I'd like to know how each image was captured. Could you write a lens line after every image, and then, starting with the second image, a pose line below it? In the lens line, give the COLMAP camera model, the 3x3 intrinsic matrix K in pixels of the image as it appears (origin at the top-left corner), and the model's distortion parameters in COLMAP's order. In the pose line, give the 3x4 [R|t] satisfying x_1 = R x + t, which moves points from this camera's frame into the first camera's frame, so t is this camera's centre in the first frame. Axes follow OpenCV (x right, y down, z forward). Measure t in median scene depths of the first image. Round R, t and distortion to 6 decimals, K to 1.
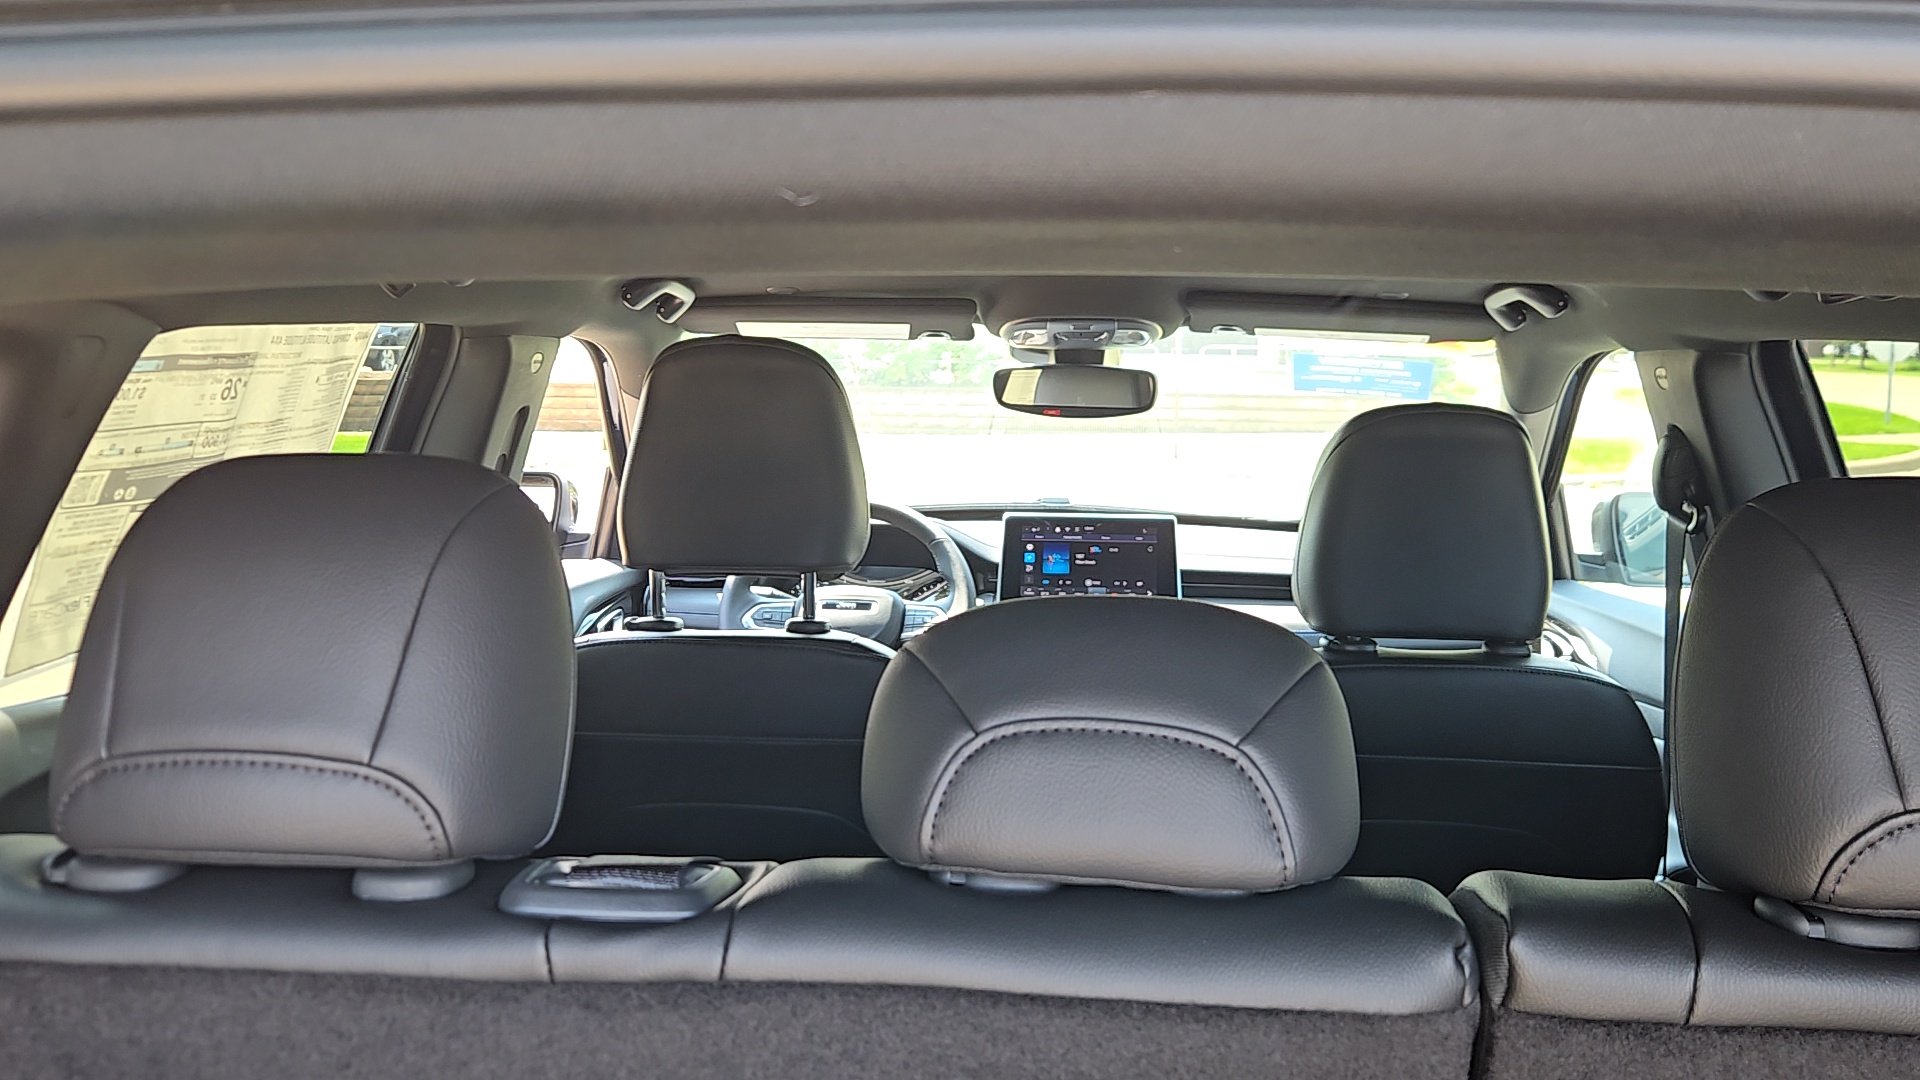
lens RADIAL K [[1682.3, 0, 958.4], [0, 1682.3, 516.8], [0, 0, 1]] dist [0.016353, -0.003059]
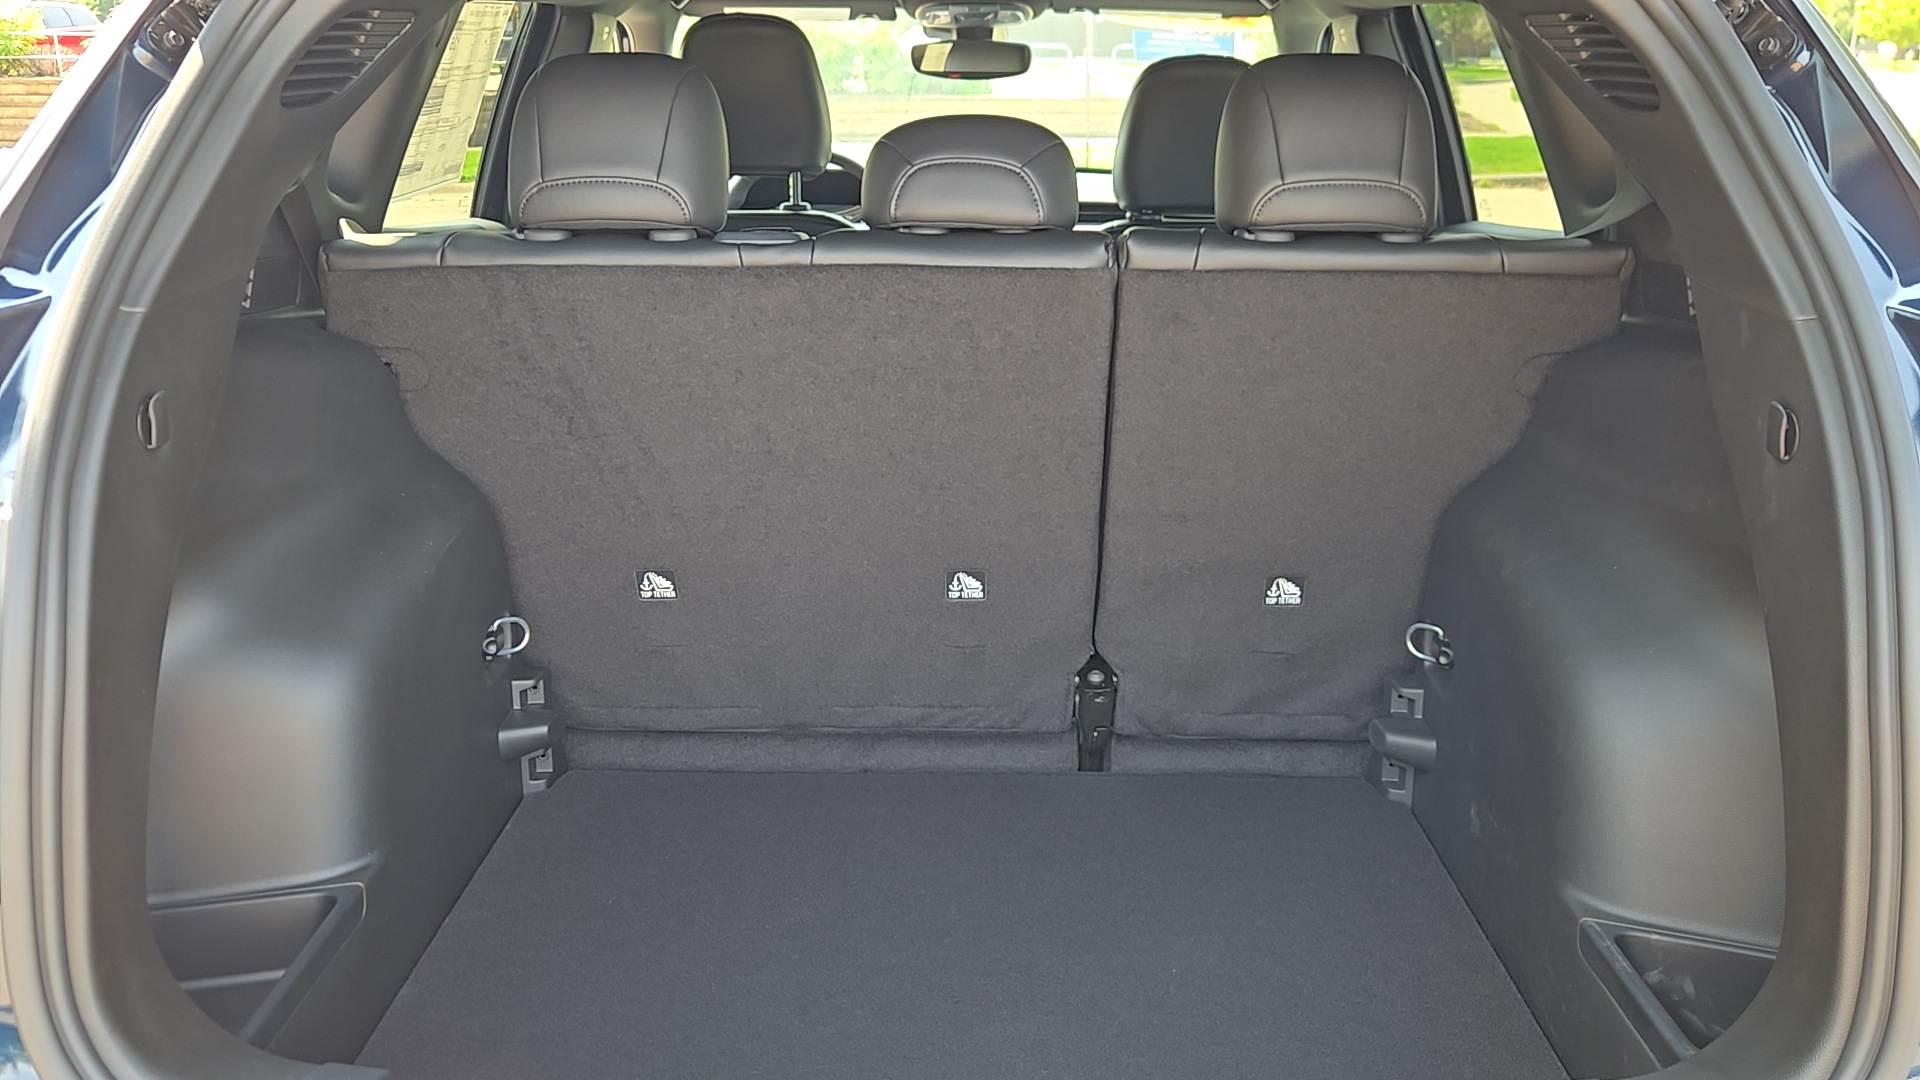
lens RADIAL K [[1612.3, 0, 952.7], [0, 1612.3, 531.0], [0, 0, 1]] dist [0.011465, -0.006903]
pose [[0.998775, -0.022728, 0.043946, -0.044565], [0.014108, 0.982195, 0.187331, 0.209707], [-0.047421, -0.186482, 0.981313, -1.340889]]
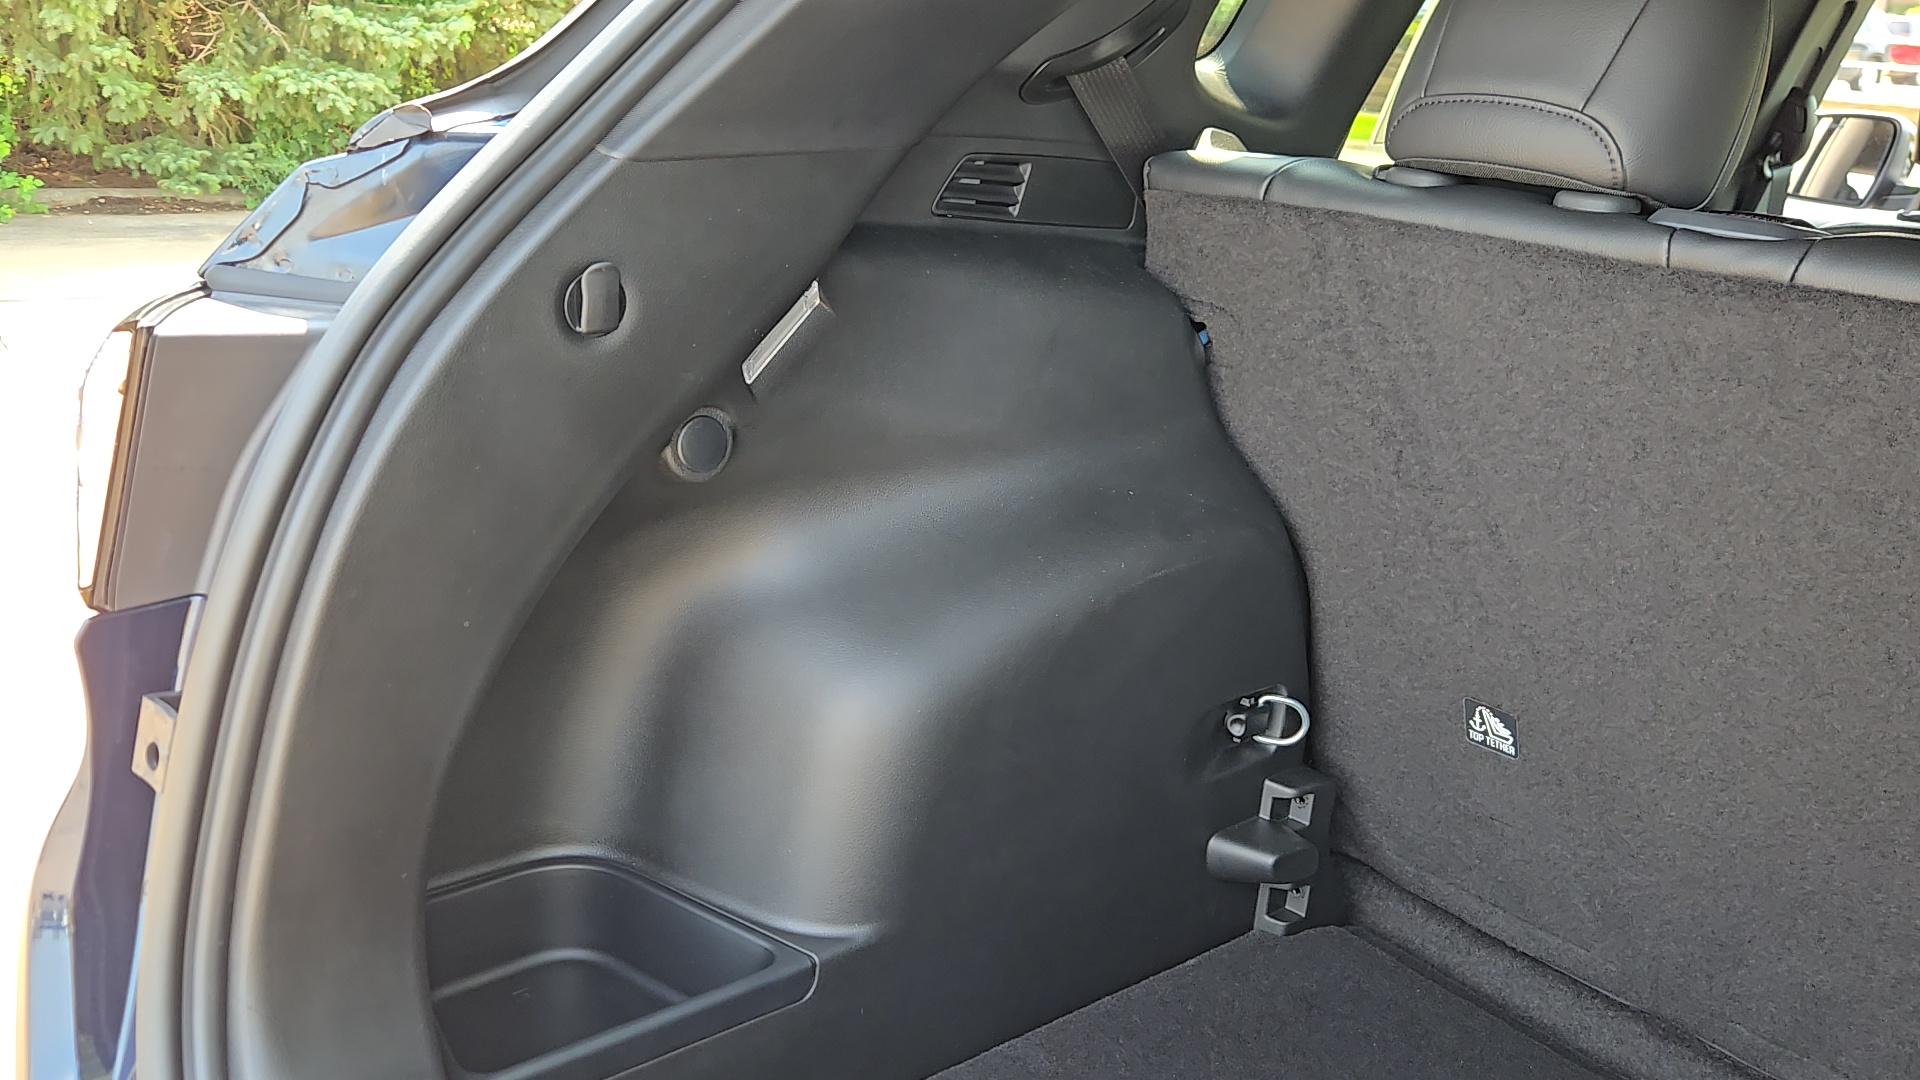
lens RADIAL K [[1612.3, 0, 952.7], [0, 1612.3, 531.0], [0, 0, 1]] dist [0.011465, -0.006903]
pose [[0.692489, 0.257212, -0.674019, 0.306721], [-0.128026, 0.963268, 0.236059, 0.235854], [0.709978, -0.077176, 0.699982, -0.387590]]
